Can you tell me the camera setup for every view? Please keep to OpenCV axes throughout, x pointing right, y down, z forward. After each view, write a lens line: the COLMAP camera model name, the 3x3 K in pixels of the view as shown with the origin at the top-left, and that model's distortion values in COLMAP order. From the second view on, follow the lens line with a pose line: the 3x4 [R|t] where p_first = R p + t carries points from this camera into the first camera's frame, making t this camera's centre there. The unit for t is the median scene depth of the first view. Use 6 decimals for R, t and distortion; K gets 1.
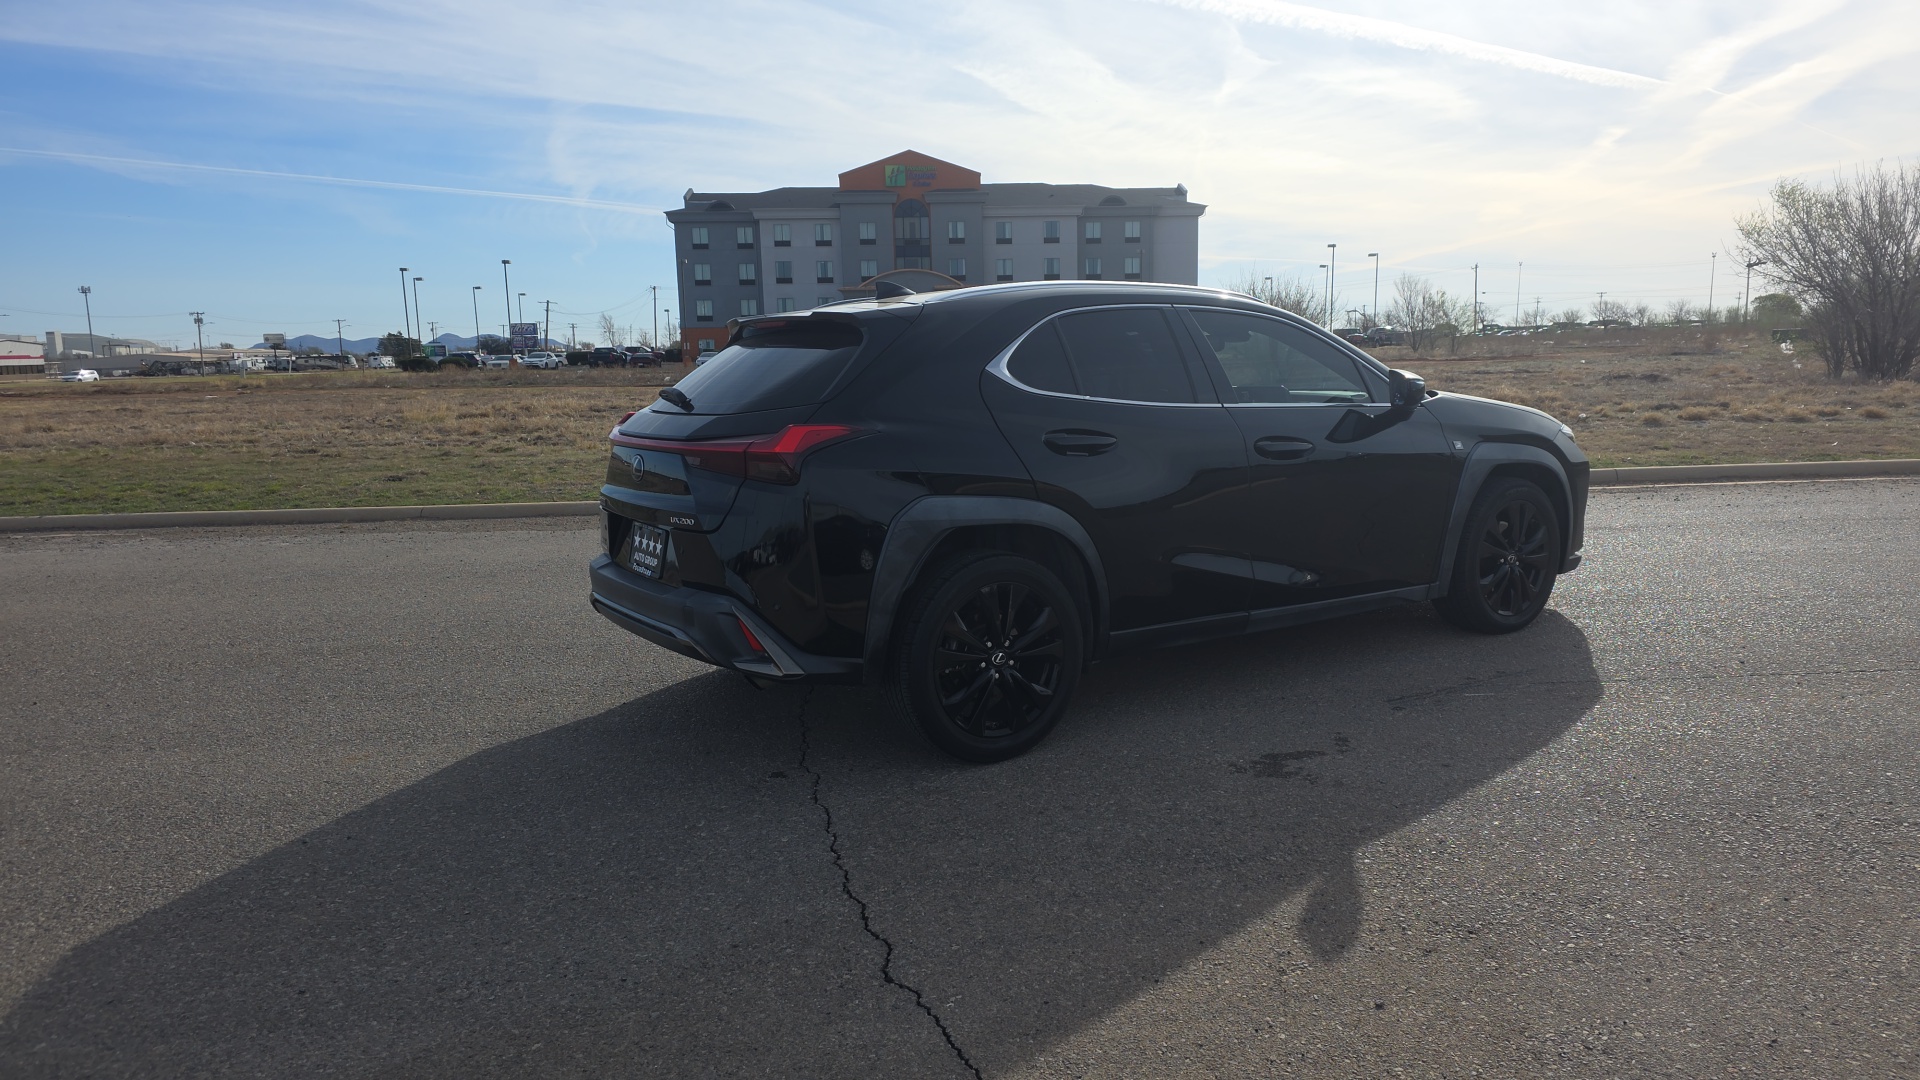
lens RADIAL K [[1388.5, 0, 960.0], [0, 1388.5, 540.0], [0, 0, 1]] dist [0.061936, -0.077698]
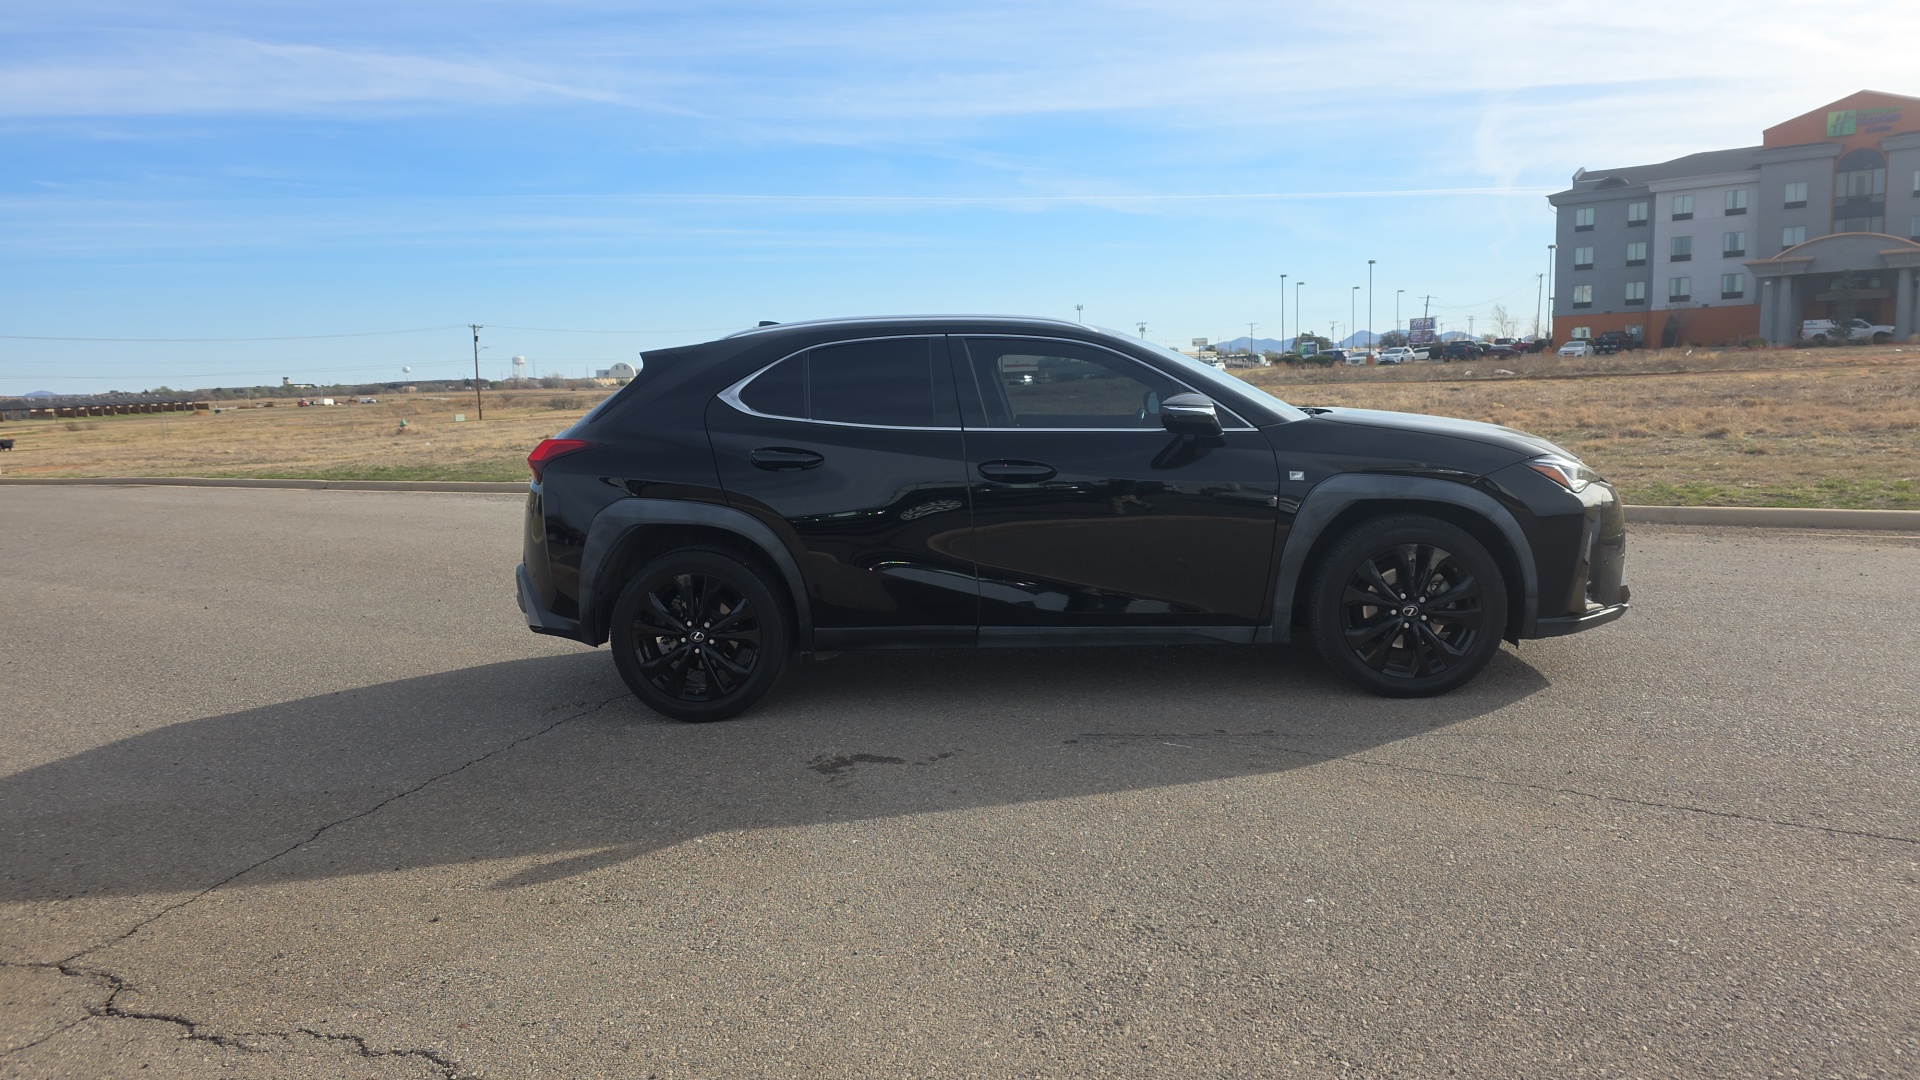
lens RADIAL K [[1349.8, 0, 966.2], [0, 1349.8, 540.6], [0, 0, 1]] dist [0.082443, -0.080341]
pose [[0.746728, 0.070694, -0.661362, 0.128356], [-0.062853, 0.997386, 0.035647, -0.007290], [0.662153, 0.014950, 0.749219, 0.034377]]
